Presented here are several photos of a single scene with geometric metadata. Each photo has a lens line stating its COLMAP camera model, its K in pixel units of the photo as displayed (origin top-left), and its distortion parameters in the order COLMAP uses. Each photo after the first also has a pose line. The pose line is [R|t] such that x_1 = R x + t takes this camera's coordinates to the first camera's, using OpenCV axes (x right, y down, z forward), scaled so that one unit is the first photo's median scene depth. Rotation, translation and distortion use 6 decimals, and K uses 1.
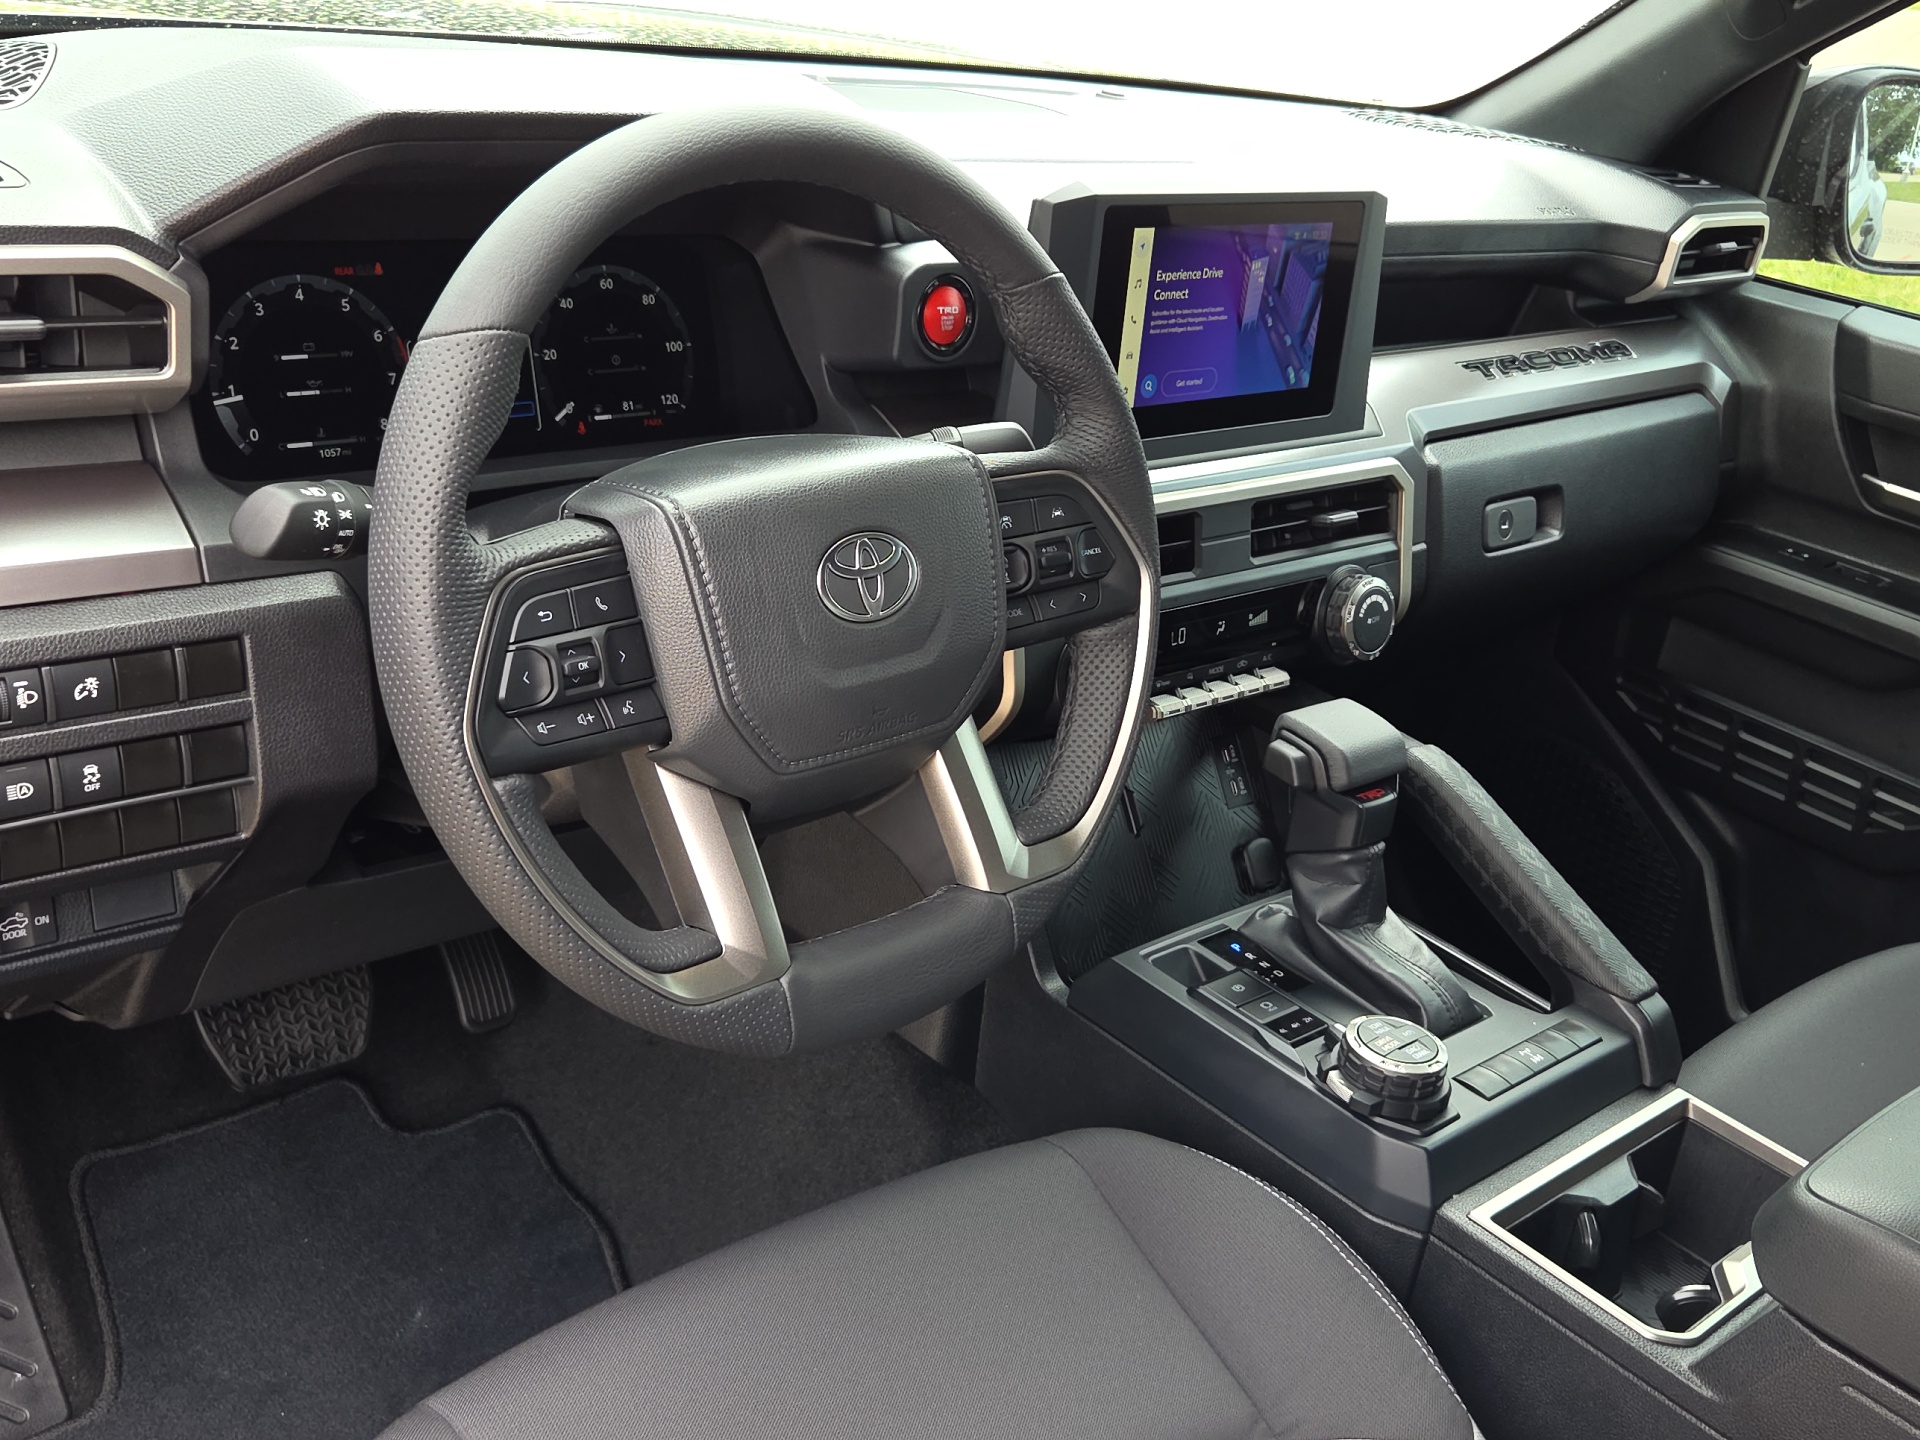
lens RADIAL K [[2051.4, 0, 971.1], [0, 2051.4, 713.1], [0, 0, 1]] dist [0.062393, 0.000000]
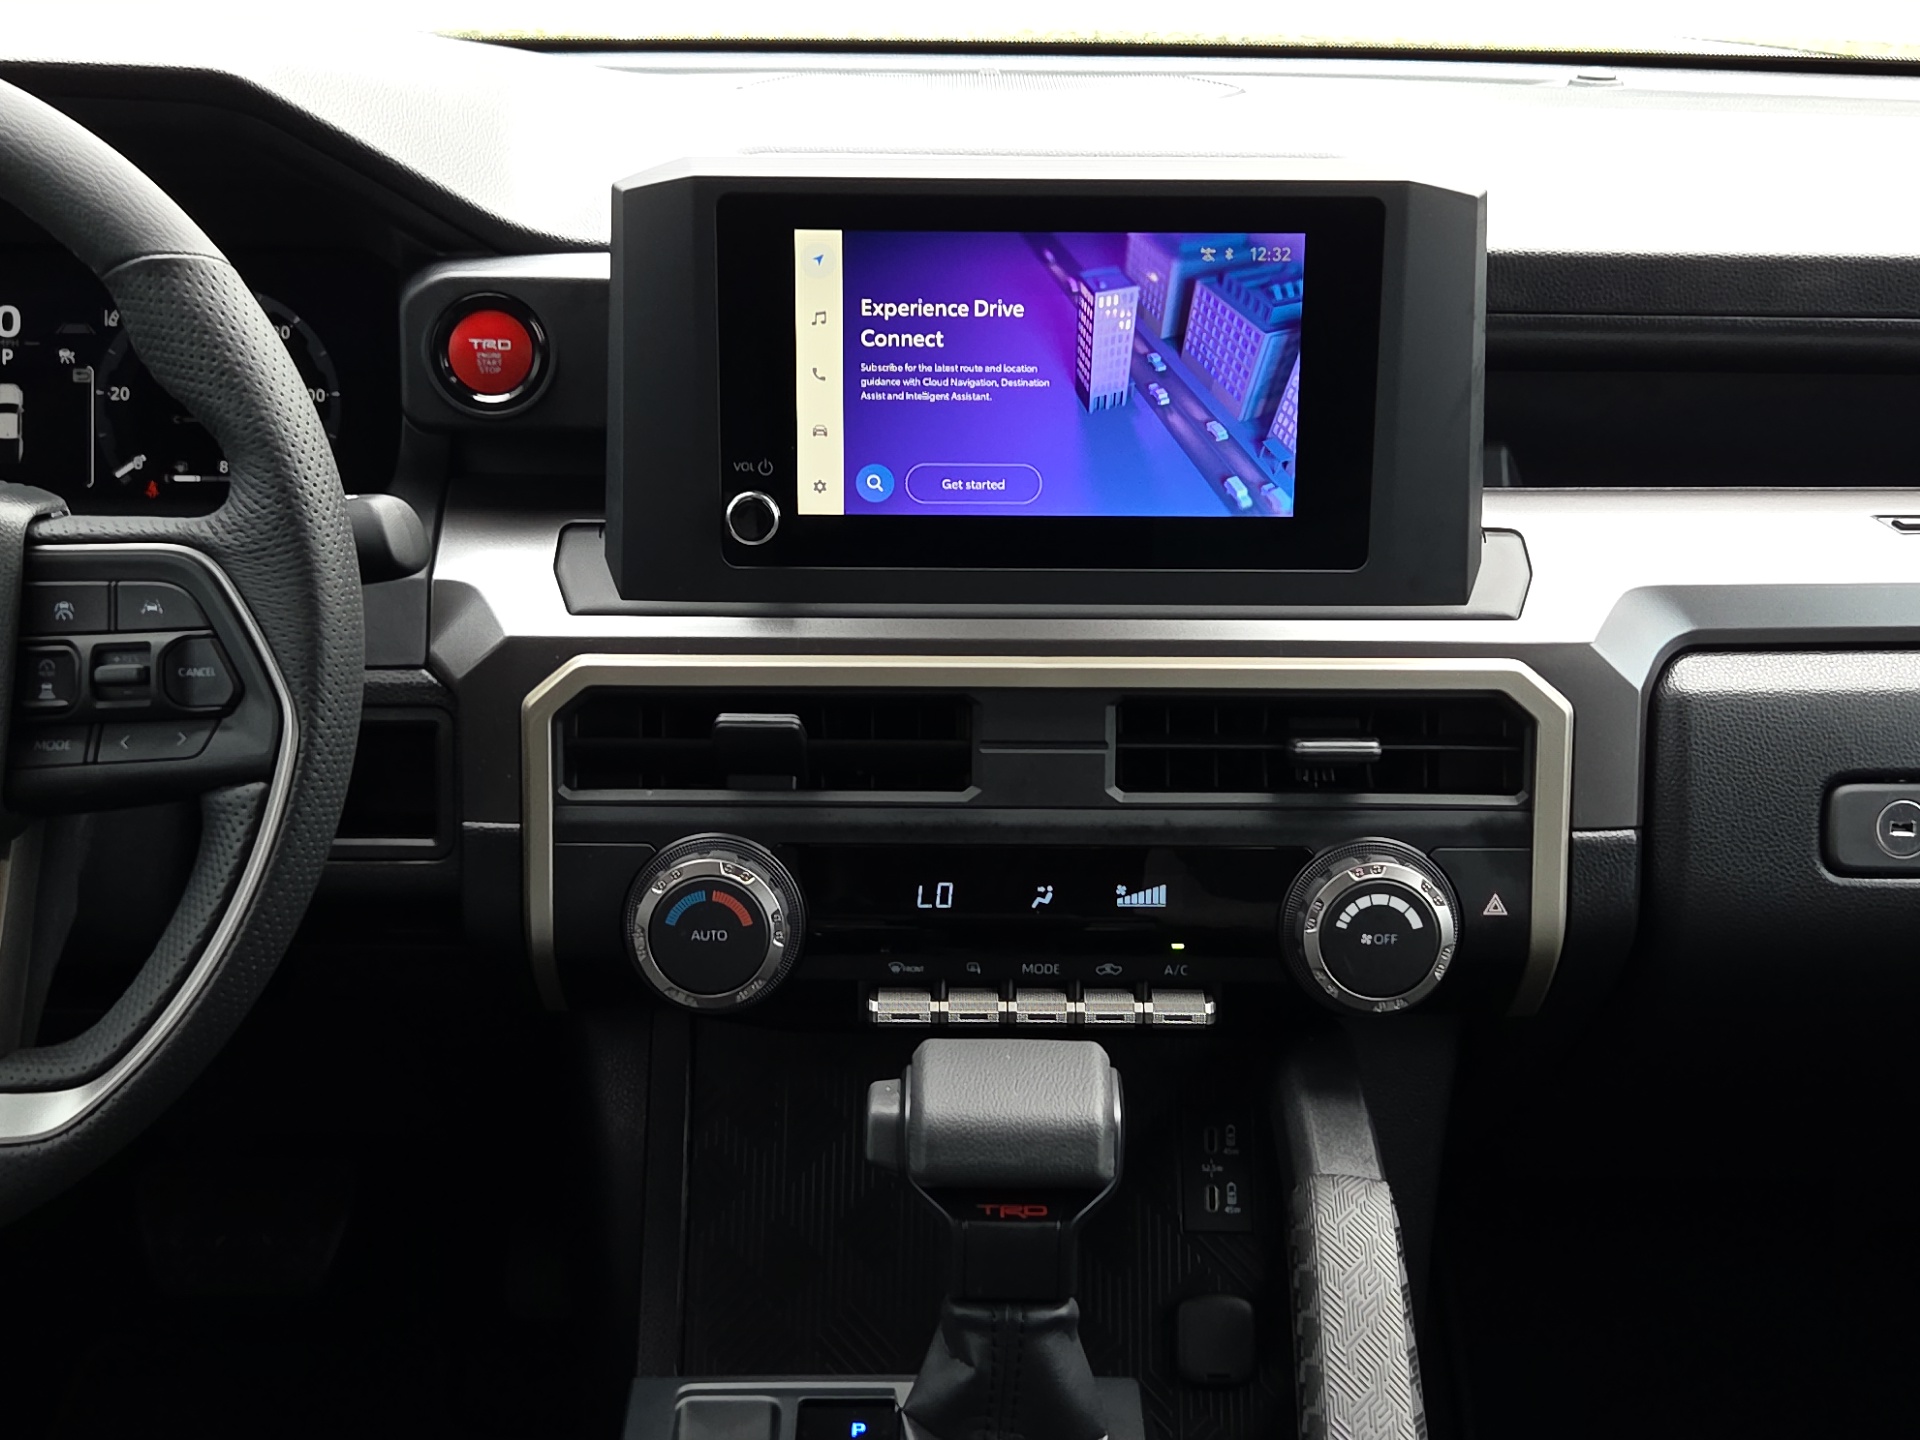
lens RADIAL K [[2638.5, 0, 953.1], [0, 2638.5, 696.1], [0, 0, 1]] dist [0.070706, 0.000000]
pose [[0.728858, 0.093258, -0.678284, 0.726530], [-0.179759, 0.981991, -0.058147, -0.058651], [0.660646, 0.164309, 0.732495, 0.484772]]
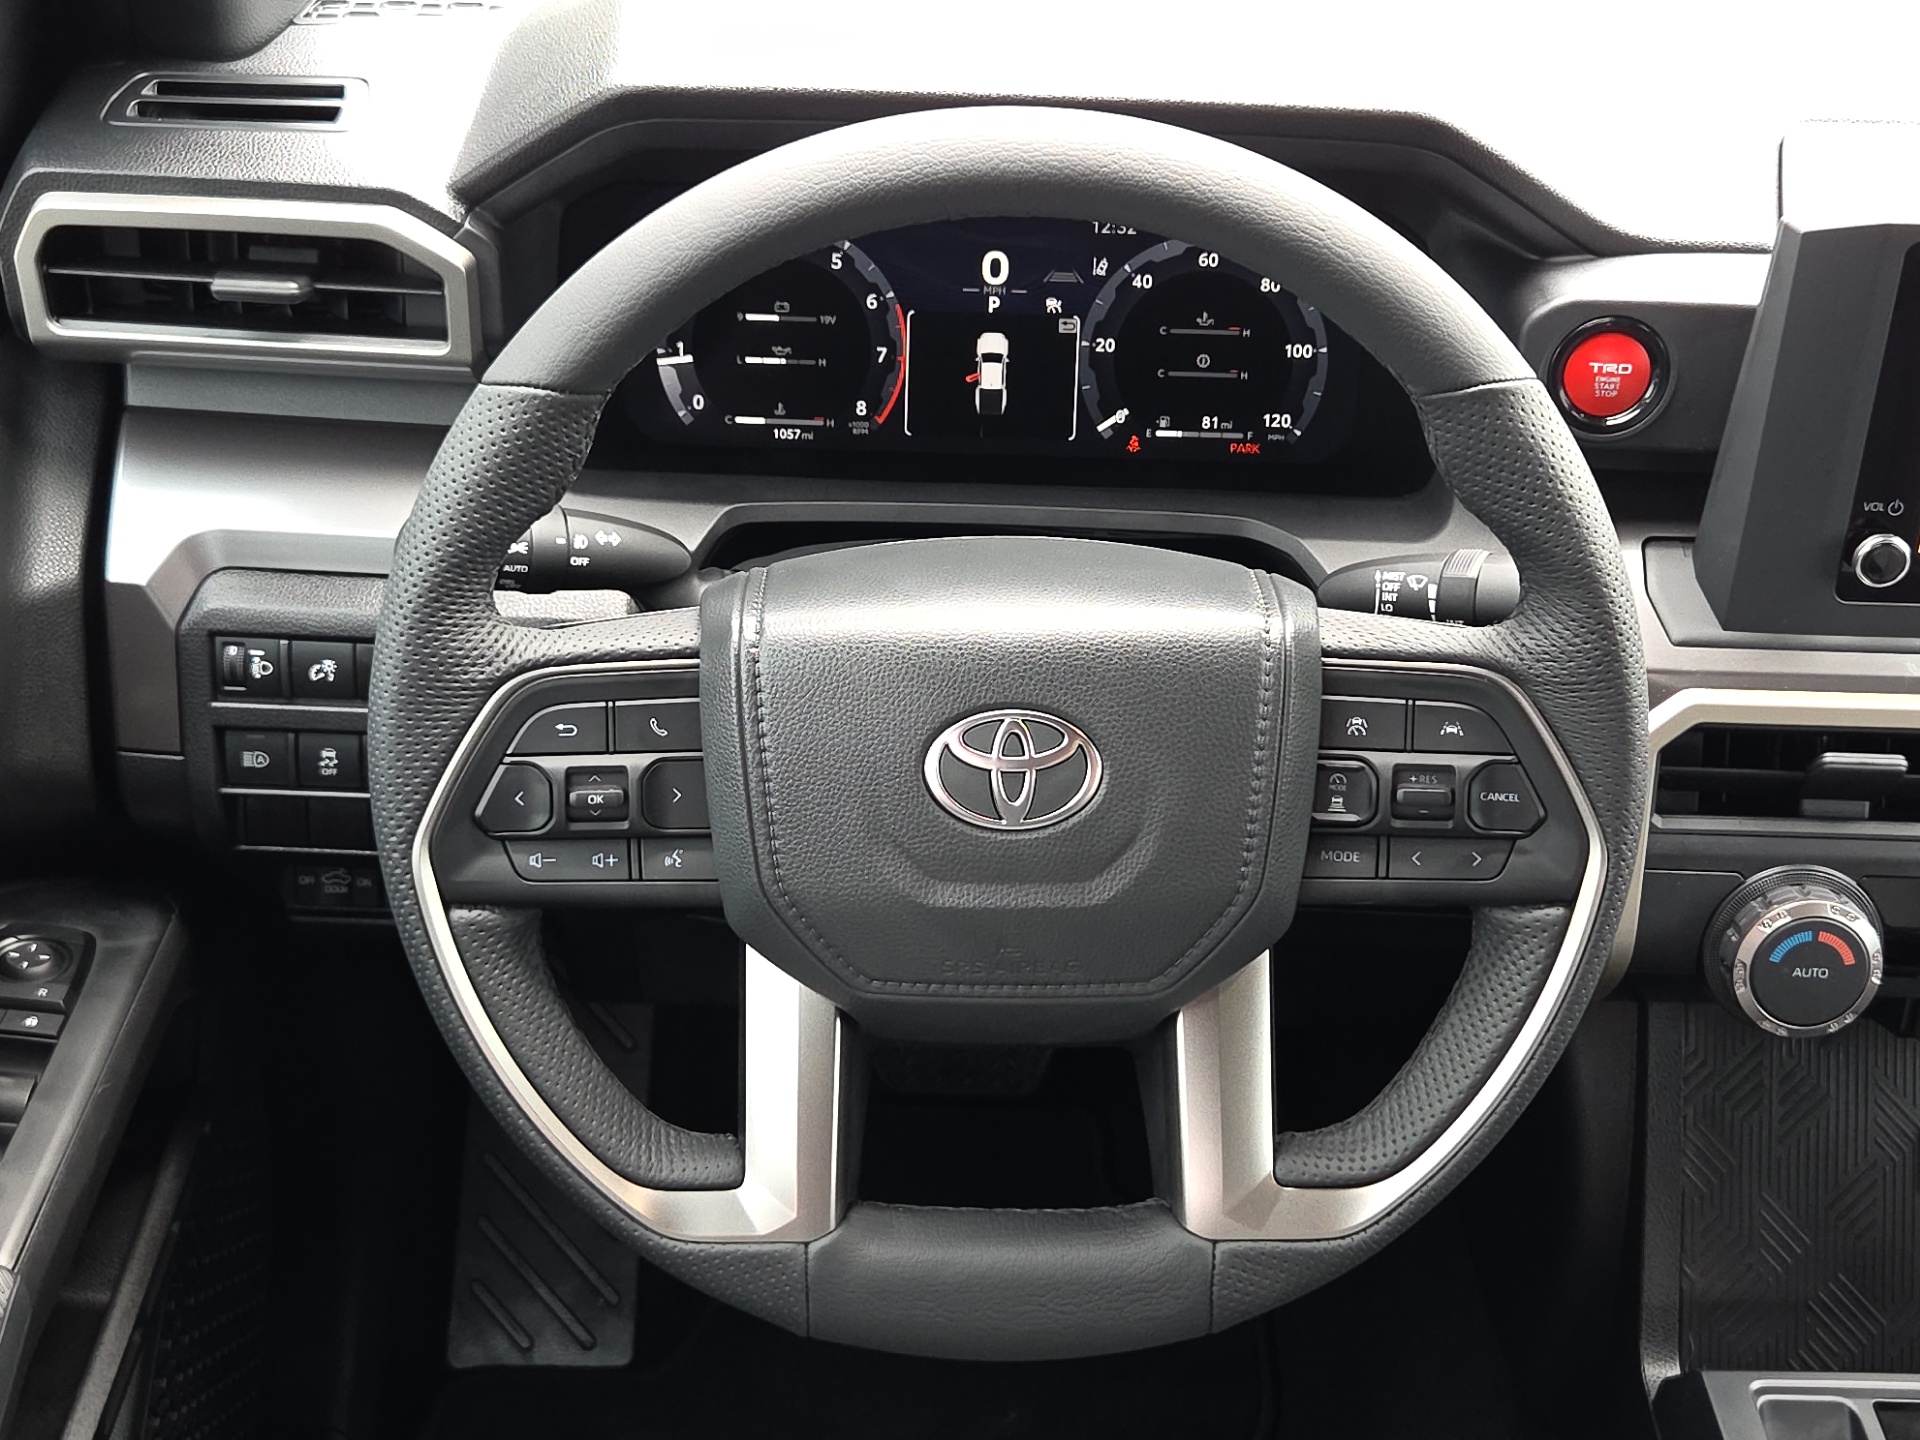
lens RADIAL K [[2638.5, 0, 964.5], [0, 2638.5, 693.7], [0, 0, 1]] dist [0.070706, 0.000000]
pose [[0.735881, 0.247459, -0.630272, 0.412804], [-0.207064, 0.968476, 0.138485, -0.173544], [0.644673, 0.028598, 0.763923, 0.212979]]
